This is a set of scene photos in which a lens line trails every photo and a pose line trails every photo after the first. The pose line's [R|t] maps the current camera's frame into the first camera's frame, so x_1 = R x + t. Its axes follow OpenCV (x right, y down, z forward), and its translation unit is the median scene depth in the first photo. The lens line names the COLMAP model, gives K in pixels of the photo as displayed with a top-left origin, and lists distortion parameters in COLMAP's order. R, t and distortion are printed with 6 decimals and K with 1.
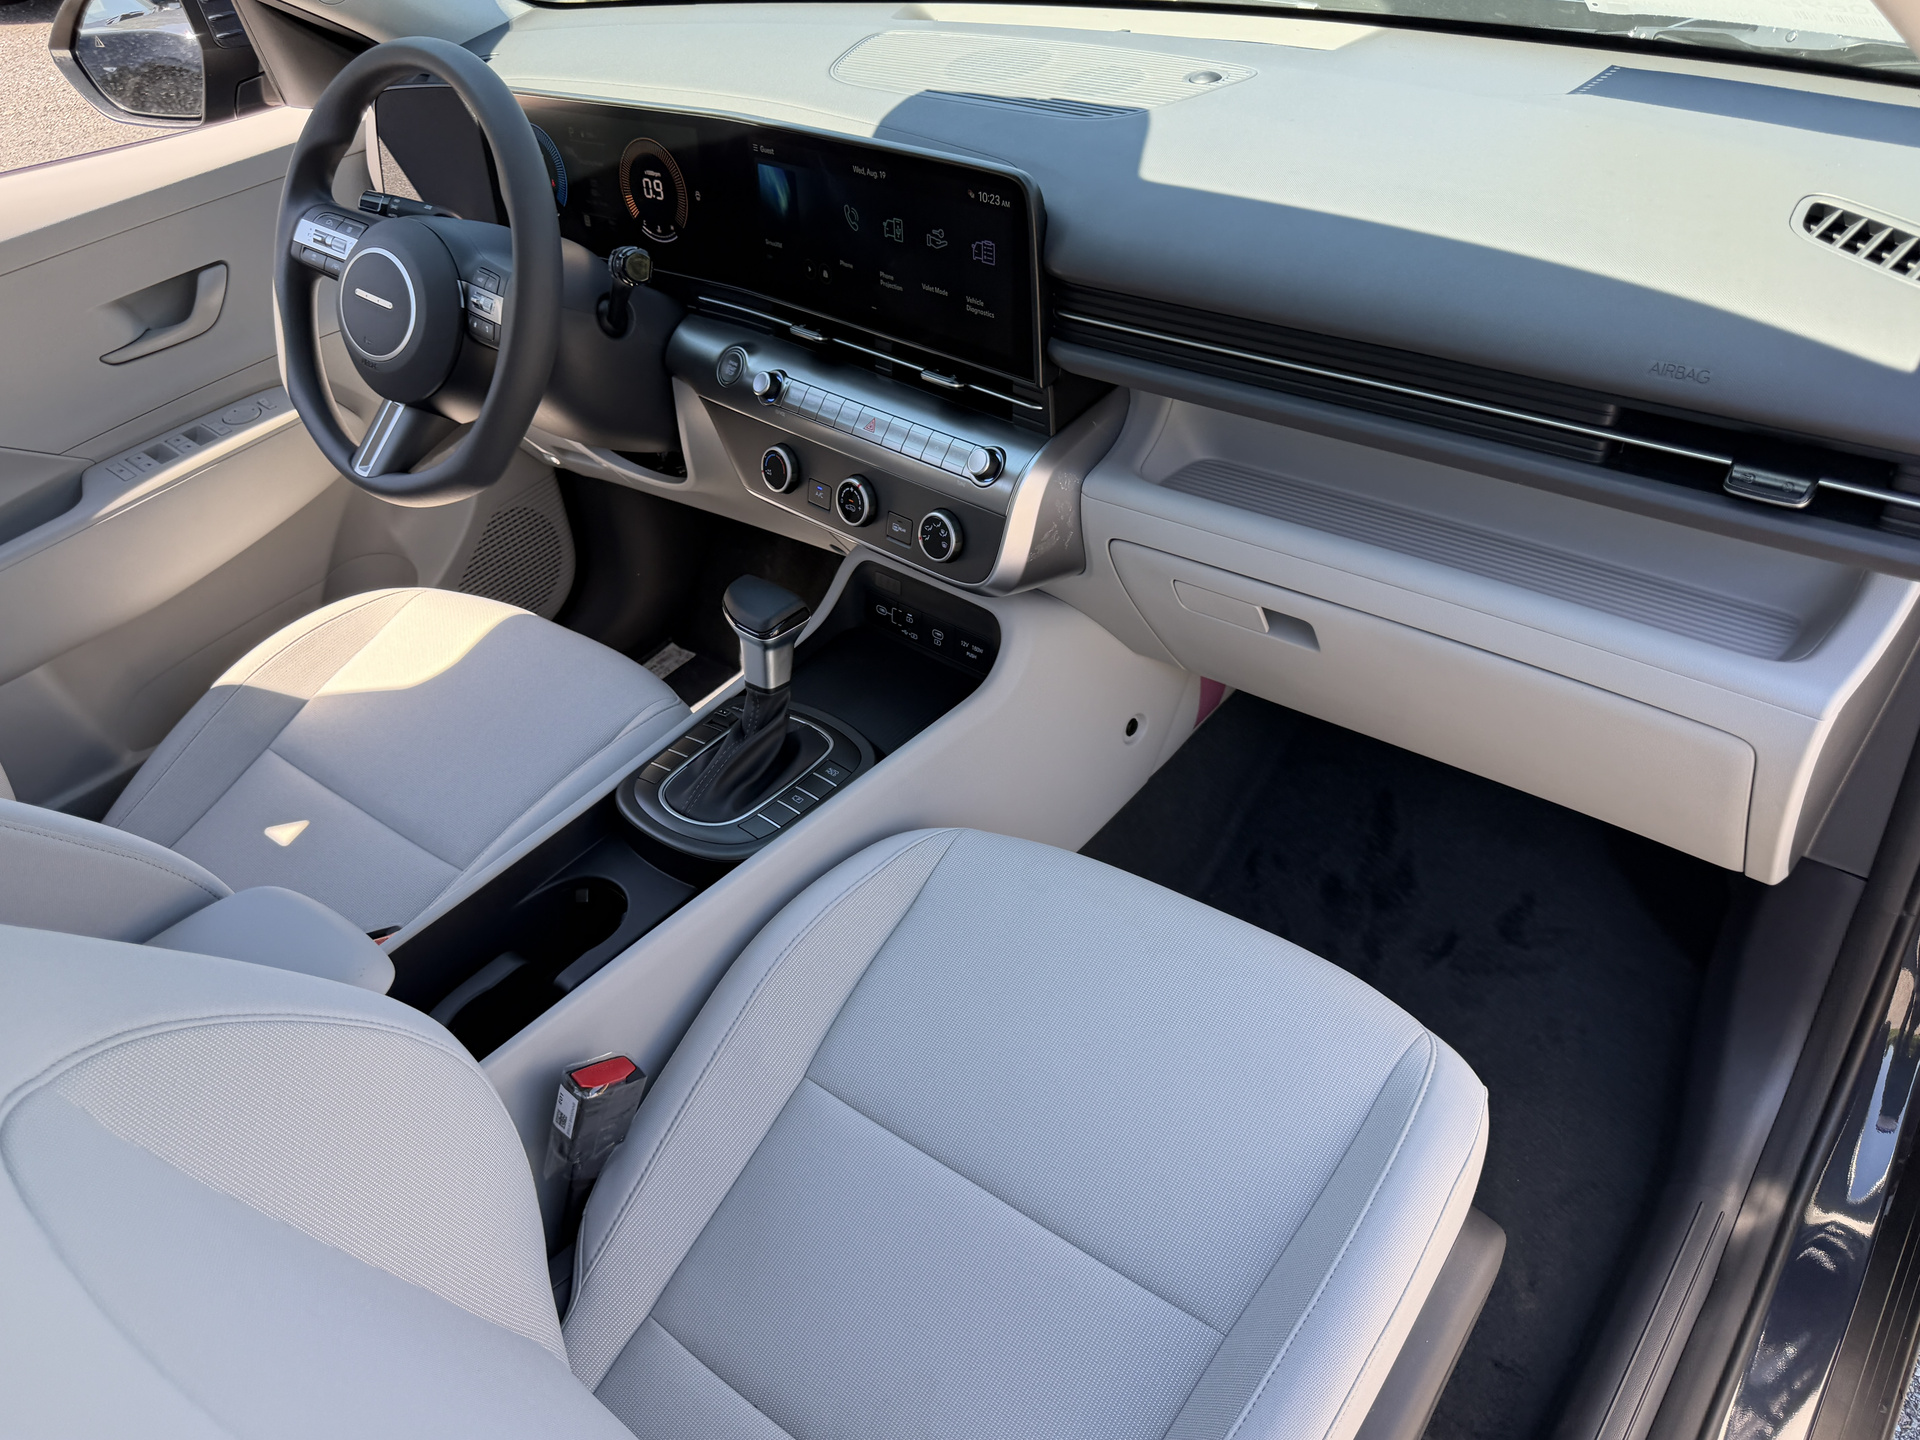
lens RADIAL K [[1387.2, 0, 960.7], [0, 1387.2, 747.6], [0, 0, 1]] dist [0.084563, -0.150556]
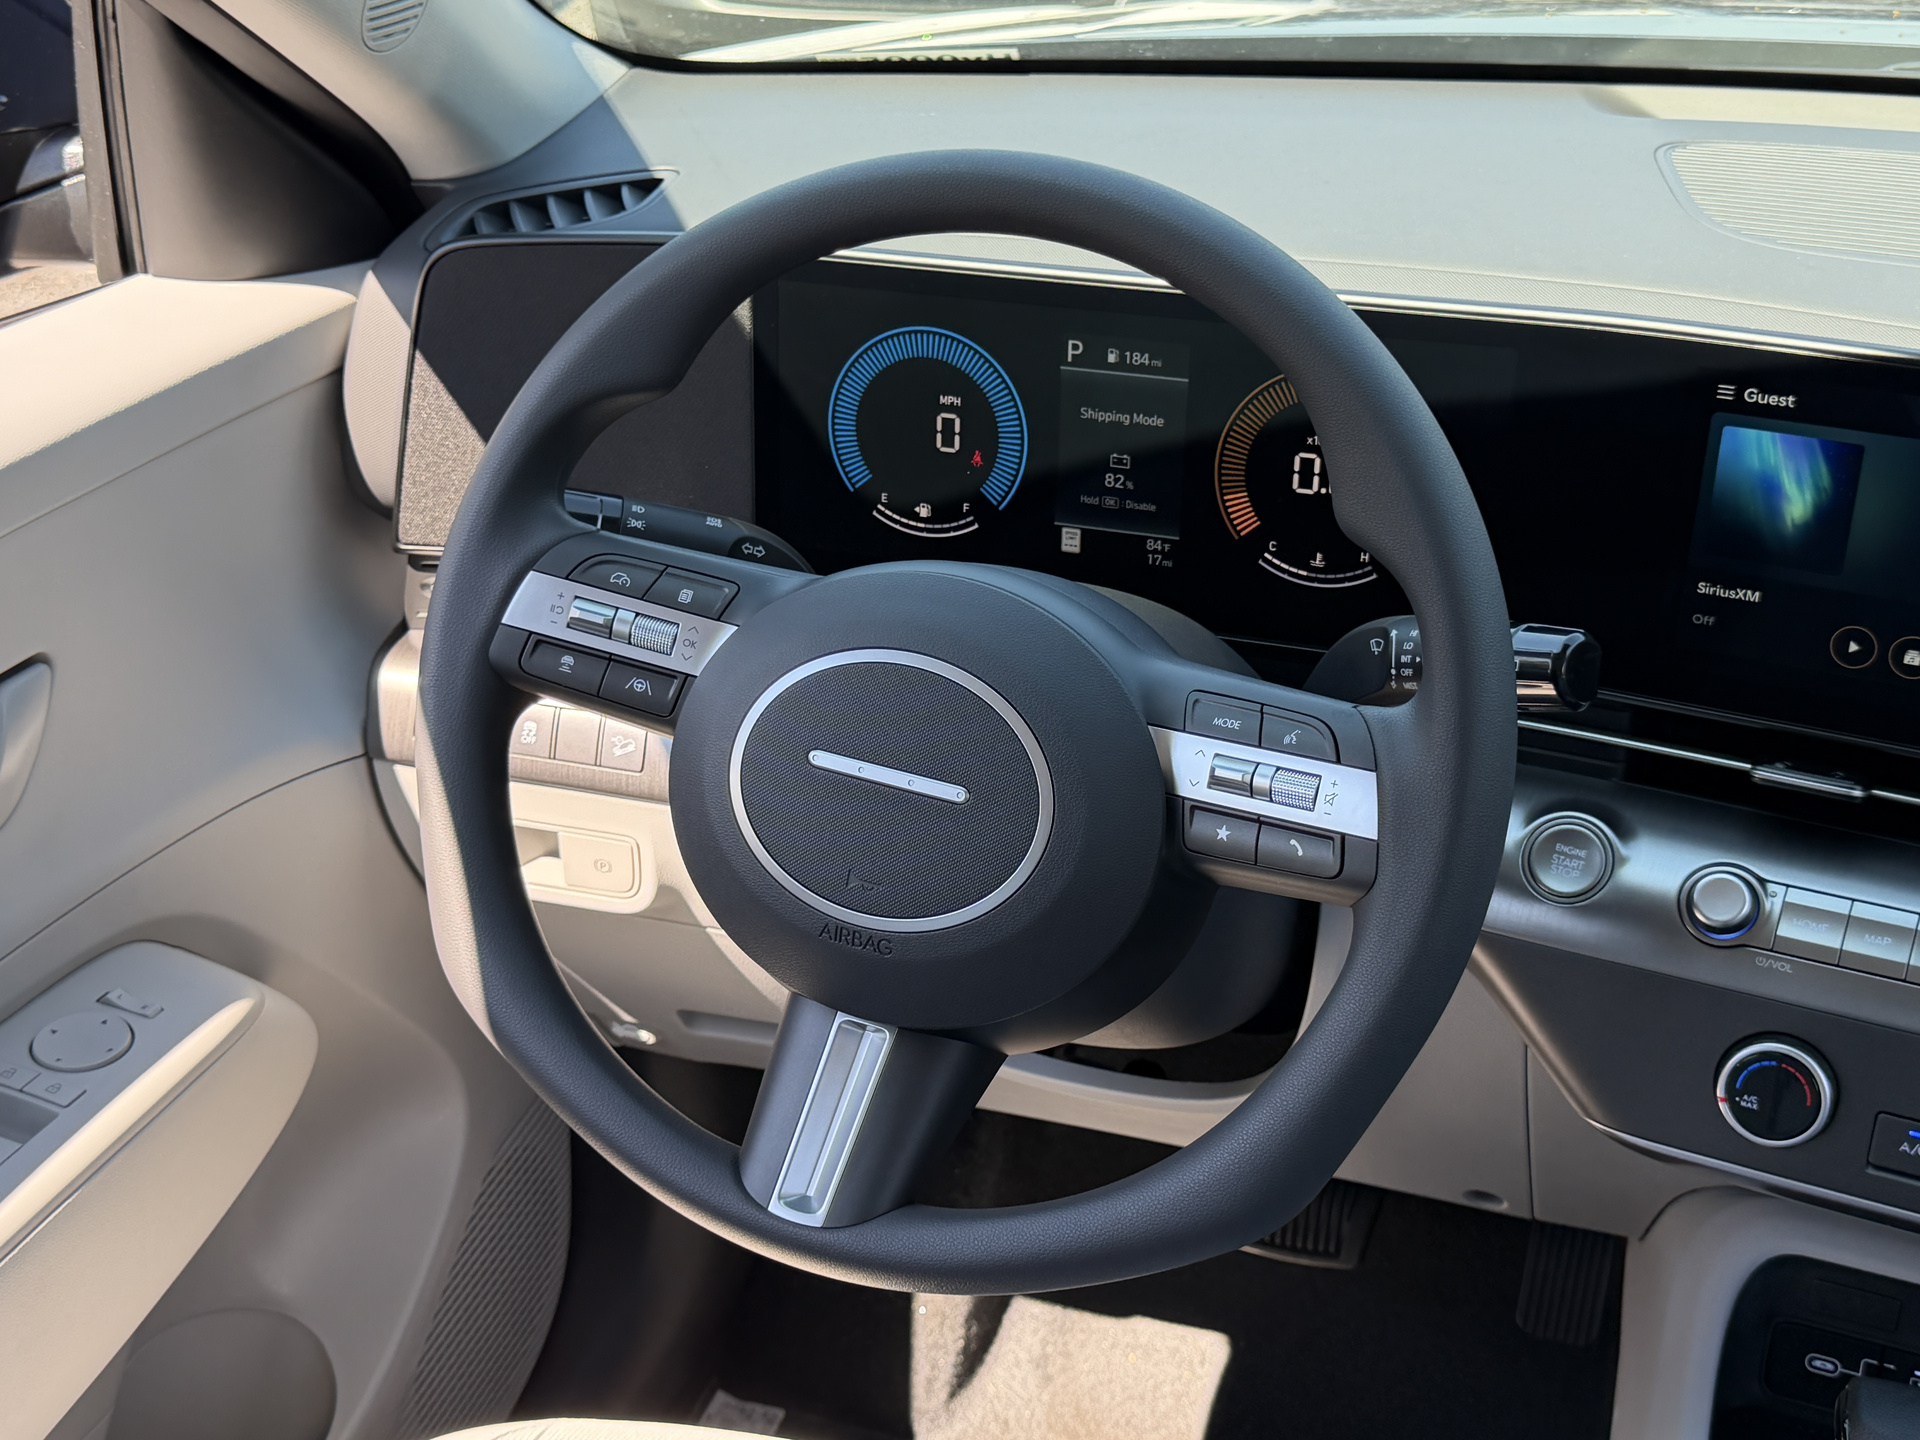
lens RADIAL K [[2444.3, 0, 953.3], [0, 2444.3, 730.3], [0, 0, 1]] dist [0.110068, -0.017992]
pose [[0.951190, -0.059838, 0.302750, -0.649093], [0.123919, 0.972517, -0.197117, -0.209078], [-0.282635, 0.225012, 0.932463, 0.379635]]
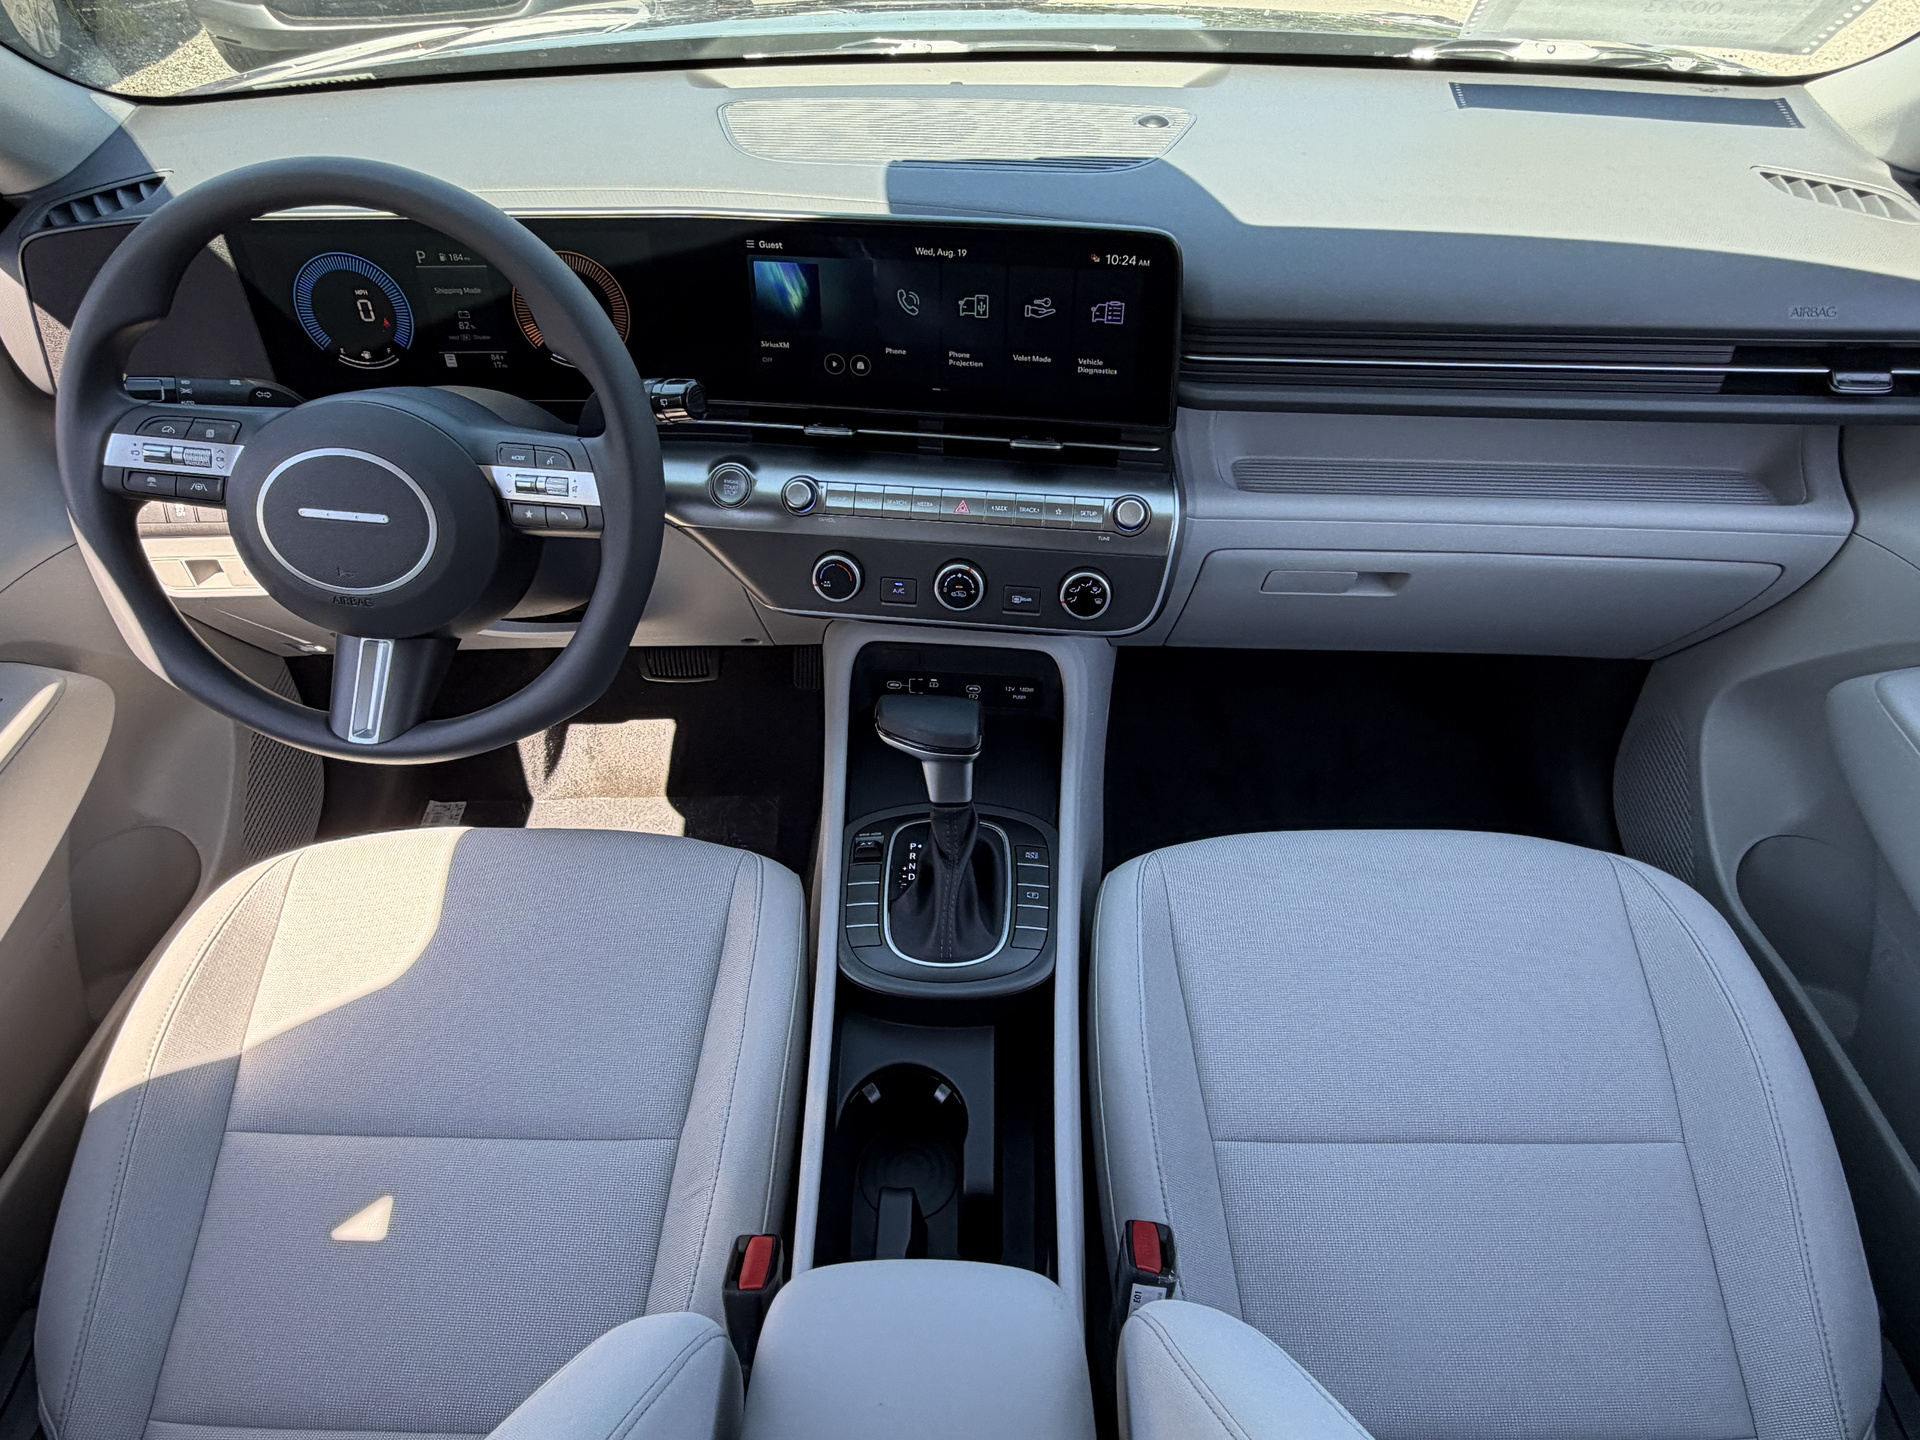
lens RADIAL K [[1178.9, 0, 944.4], [0, 1178.9, 713.2], [0, 0, 1]] dist [0.001632, -0.002189]
pose [[0.796048, -0.339887, 0.500784, -0.550245], [0.323215, 0.938292, 0.123046, -0.208077], [-0.511703, 0.063910, 0.856782, 0.323533]]
